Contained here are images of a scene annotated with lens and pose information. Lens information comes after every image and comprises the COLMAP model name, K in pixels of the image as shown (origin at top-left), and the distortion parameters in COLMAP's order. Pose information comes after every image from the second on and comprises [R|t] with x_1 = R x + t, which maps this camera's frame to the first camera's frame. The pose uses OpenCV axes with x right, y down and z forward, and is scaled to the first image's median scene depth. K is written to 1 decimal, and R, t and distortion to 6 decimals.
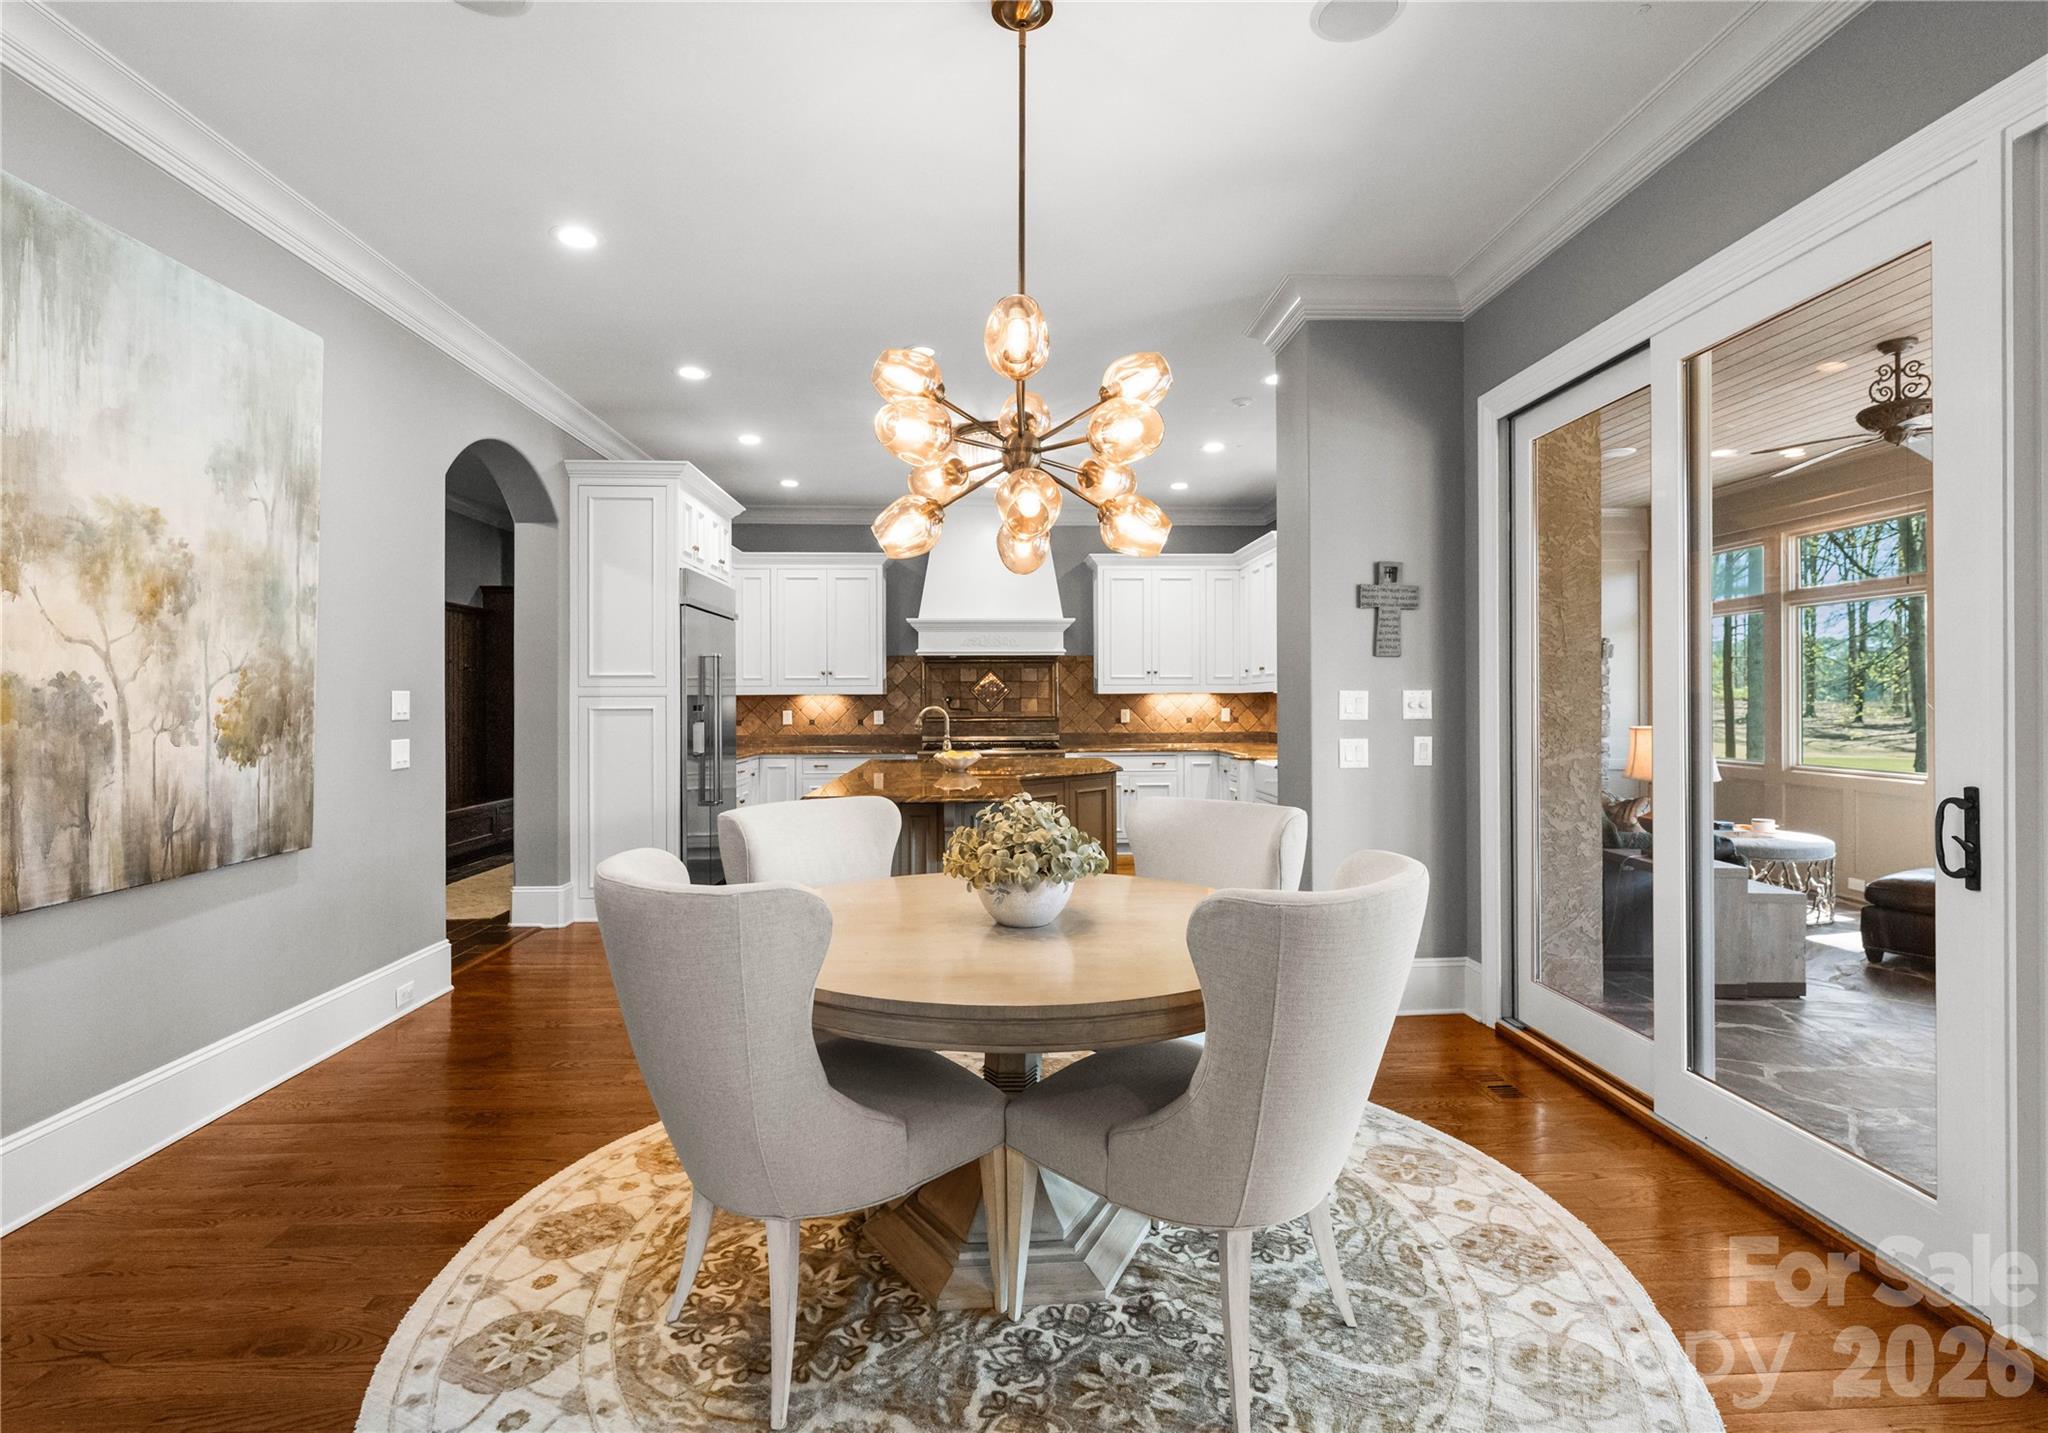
lens RADIAL K [[972.2, 0, 1017.9], [0, 972.2, 700.2], [0, 0, 1]] dist [0.001118, -0.000062]
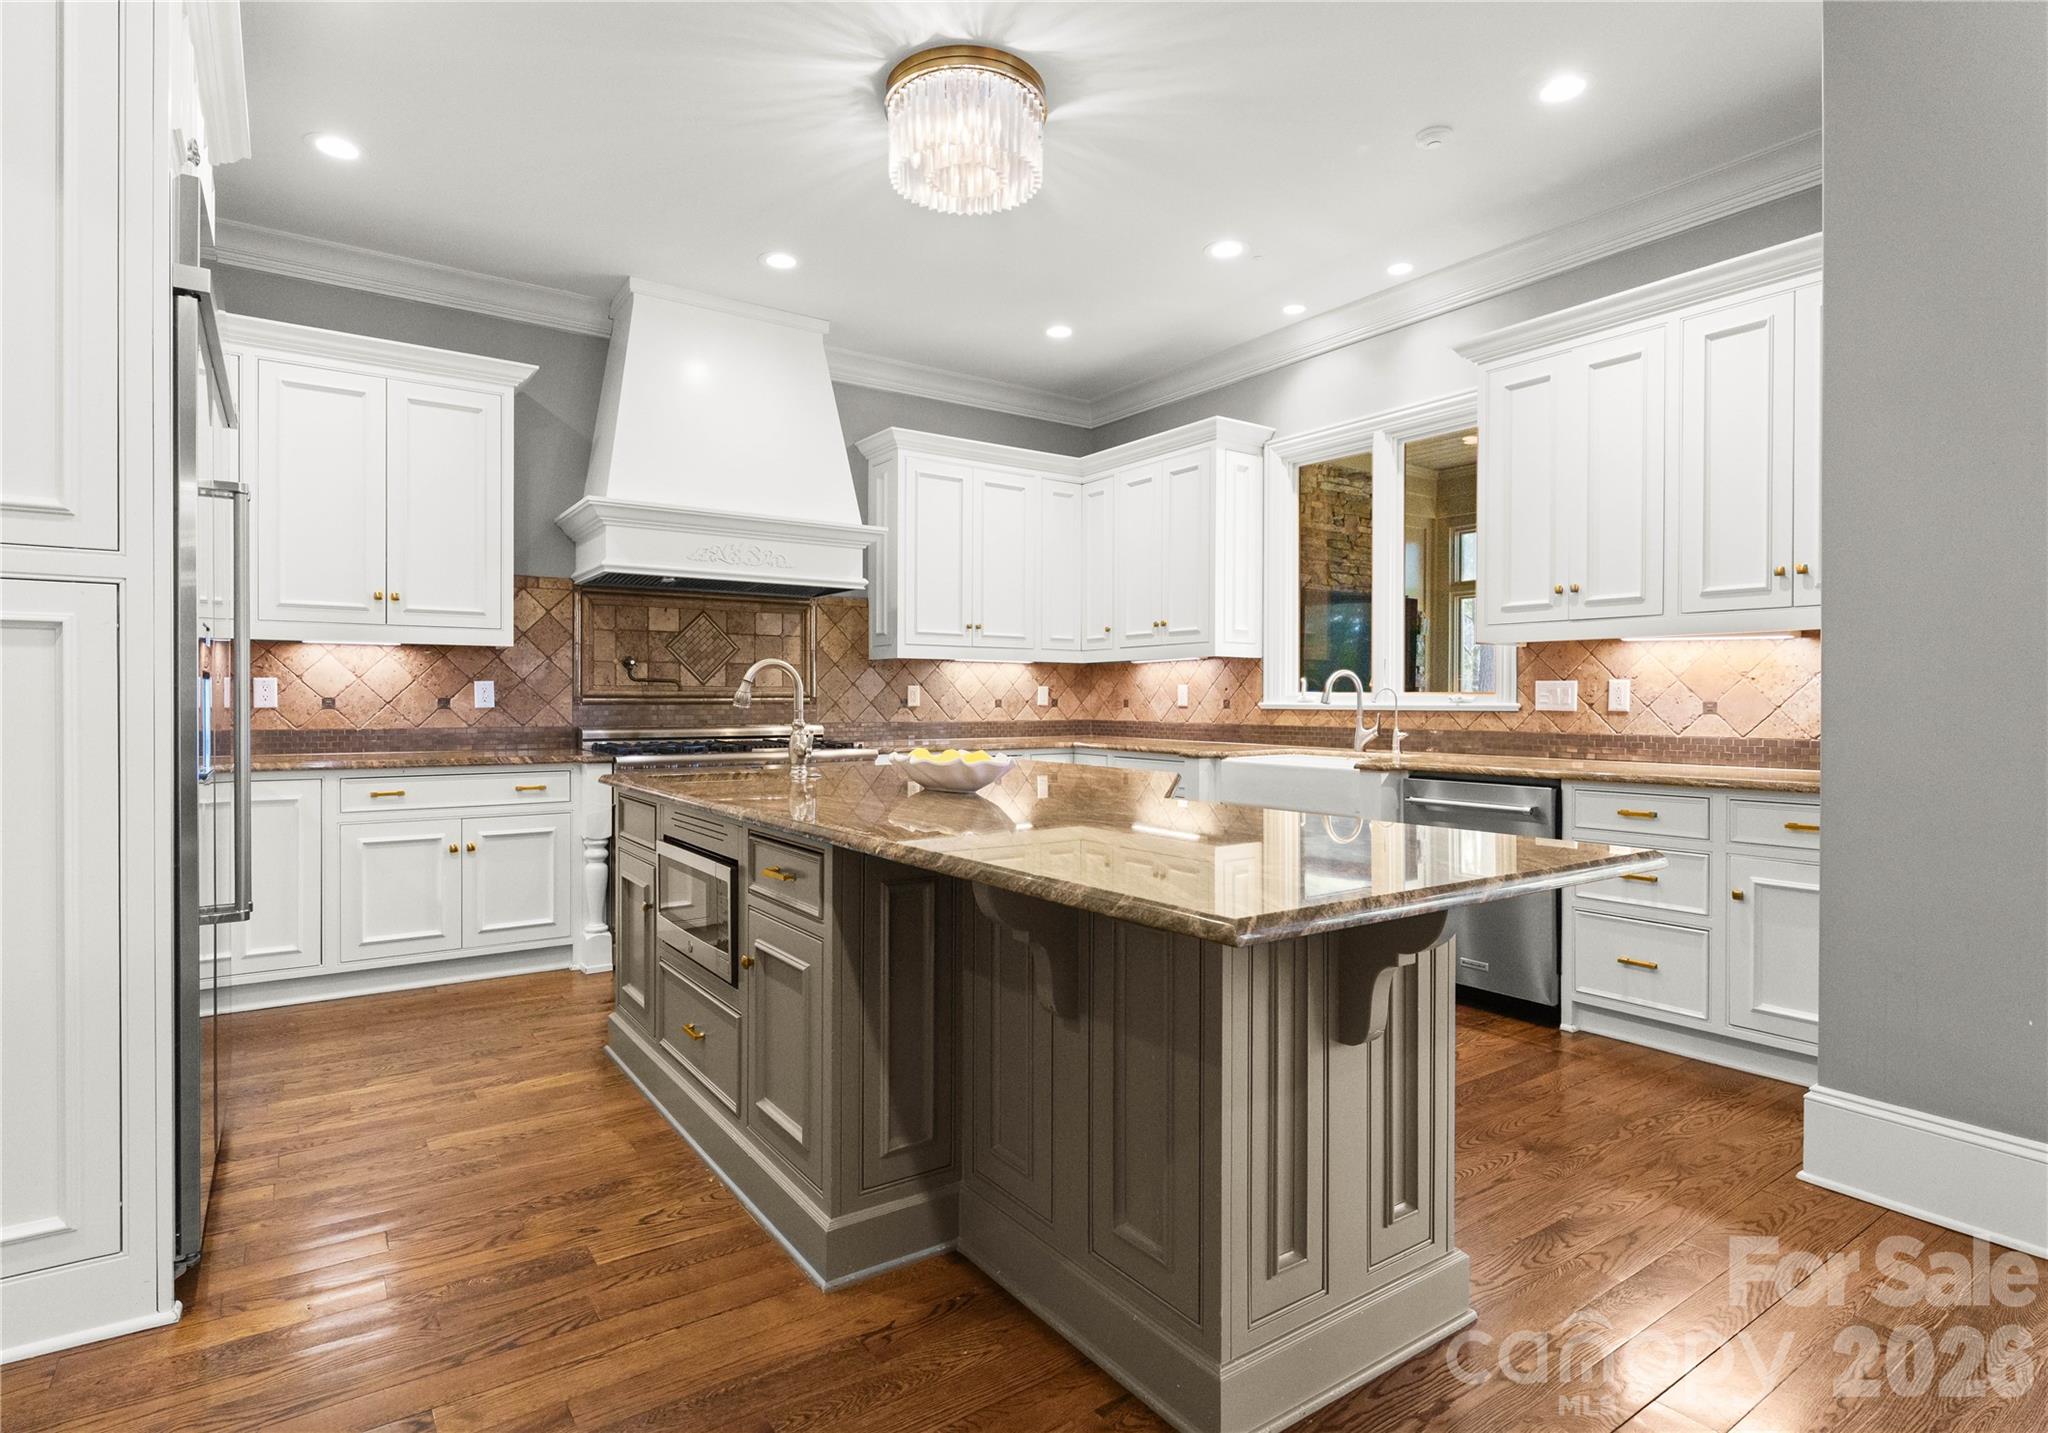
lens RADIAL K [[1064.1, 0, 1024.0], [0, 1064.1, 716.5], [0, 0, 1]] dist [-0.001549, -0.000145]
pose [[0.838199, -0.001587, 0.545361, -0.301844], [0.000178, 0.999997, 0.002636, 0.040388], [-0.545364, -0.002113, 0.838197, 0.545820]]
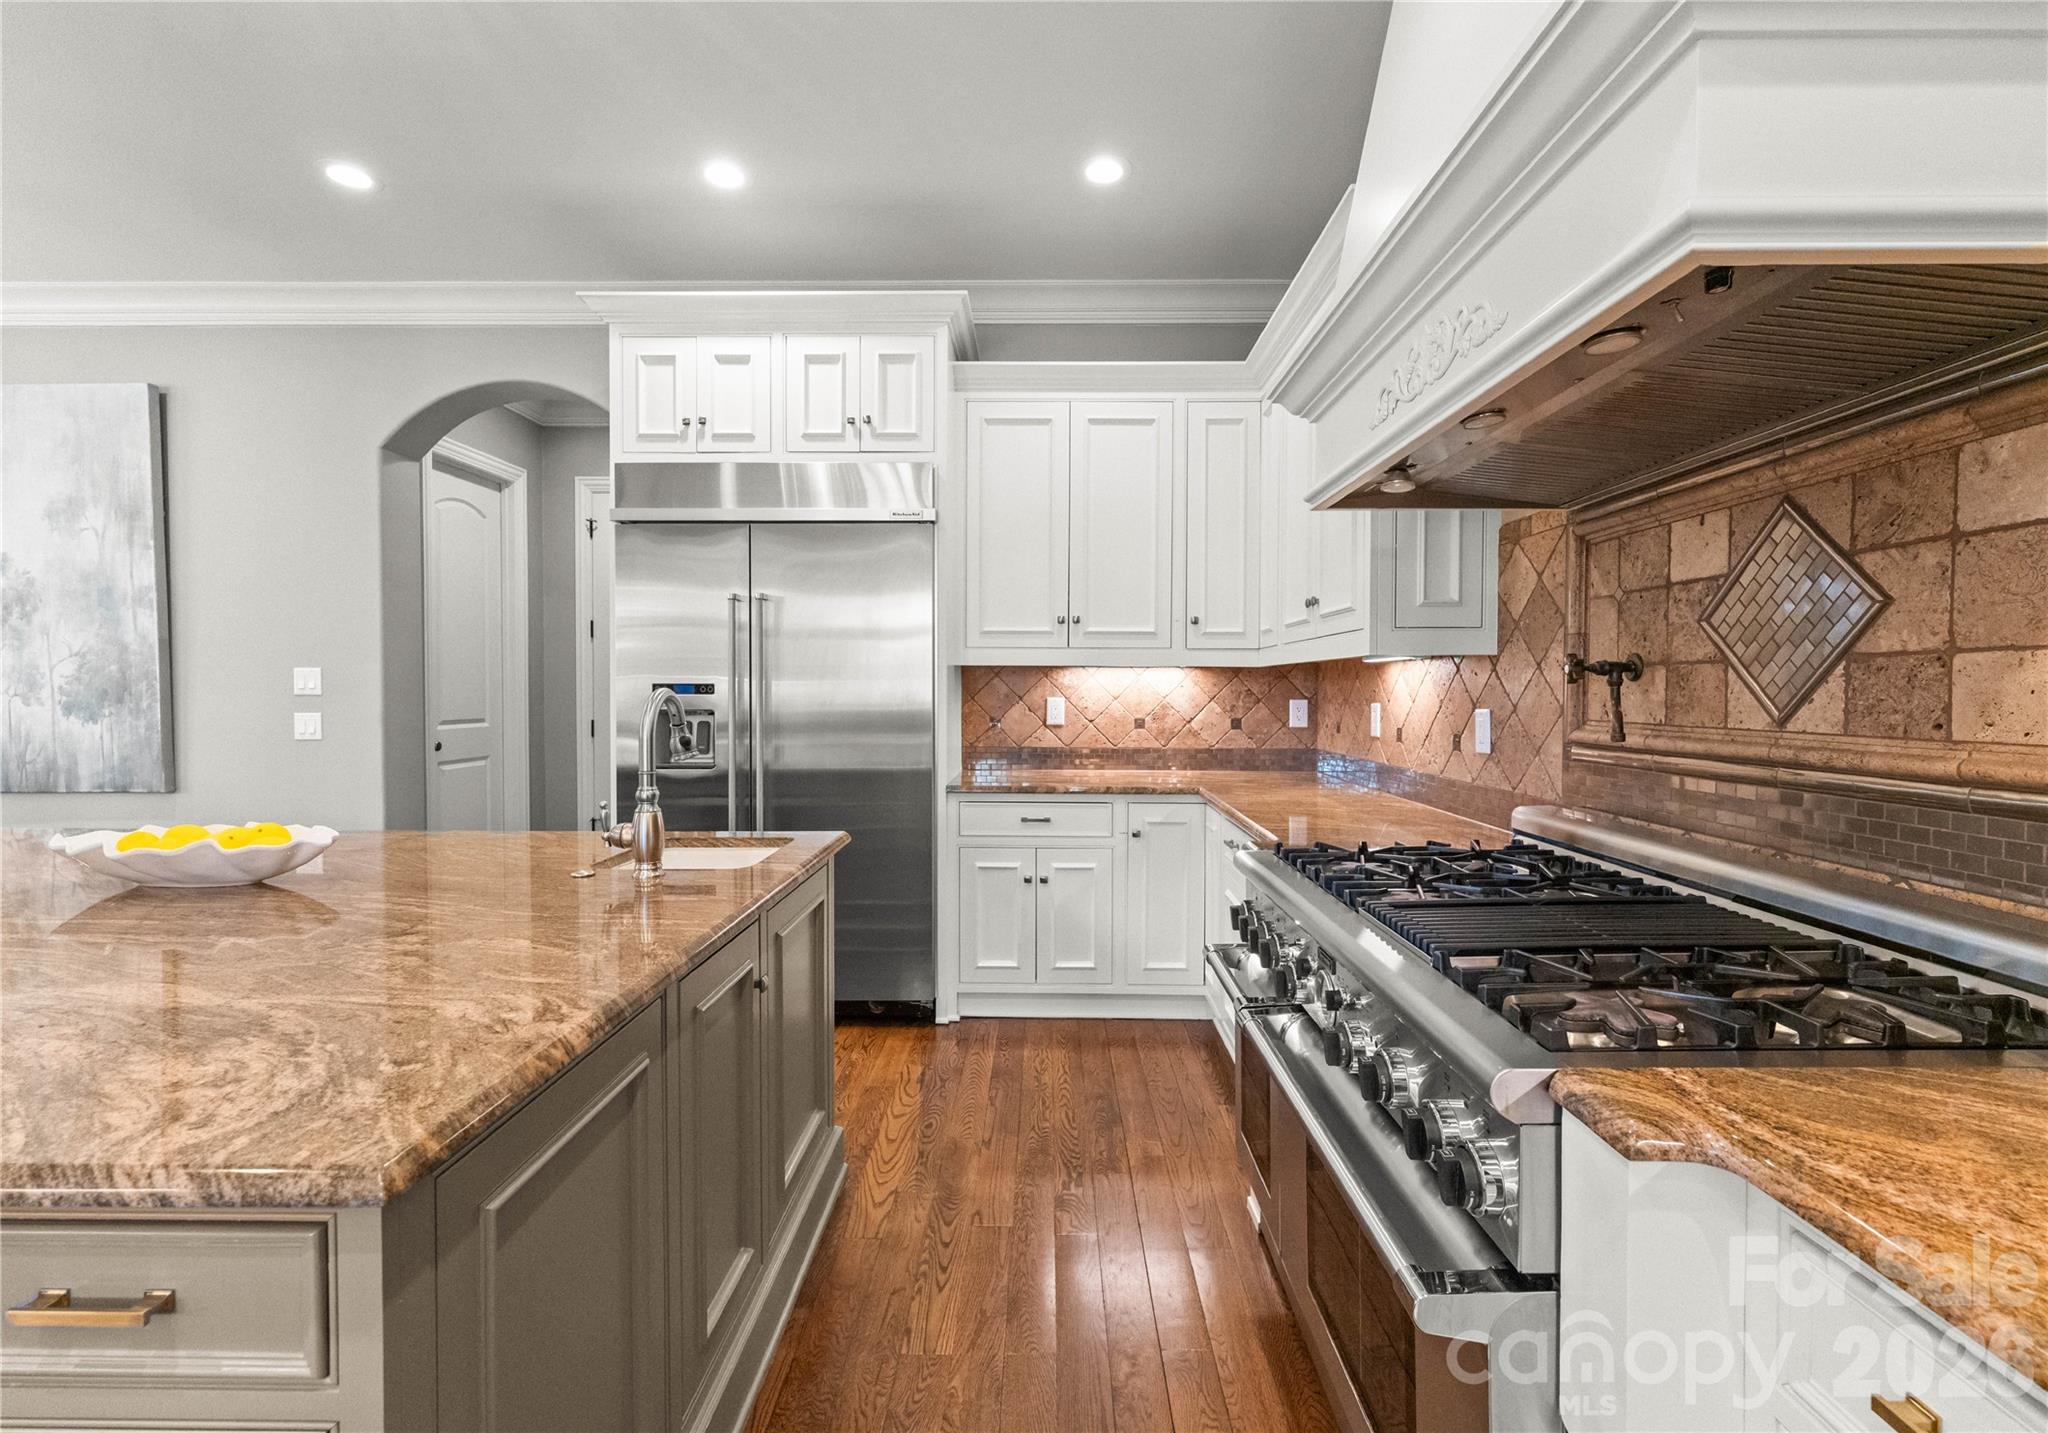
lens RADIAL K [[889.4, 0, 1024.0], [0, 889.4, 716.5], [0, 0, 1]] dist [0.001807, 0.000613]
pose [[-0.053972, 0.033950, -0.997965, 0.211793], [-0.002353, 0.999415, 0.034127, 0.005801], [0.998540, 0.004190, -0.053860, 1.248923]]
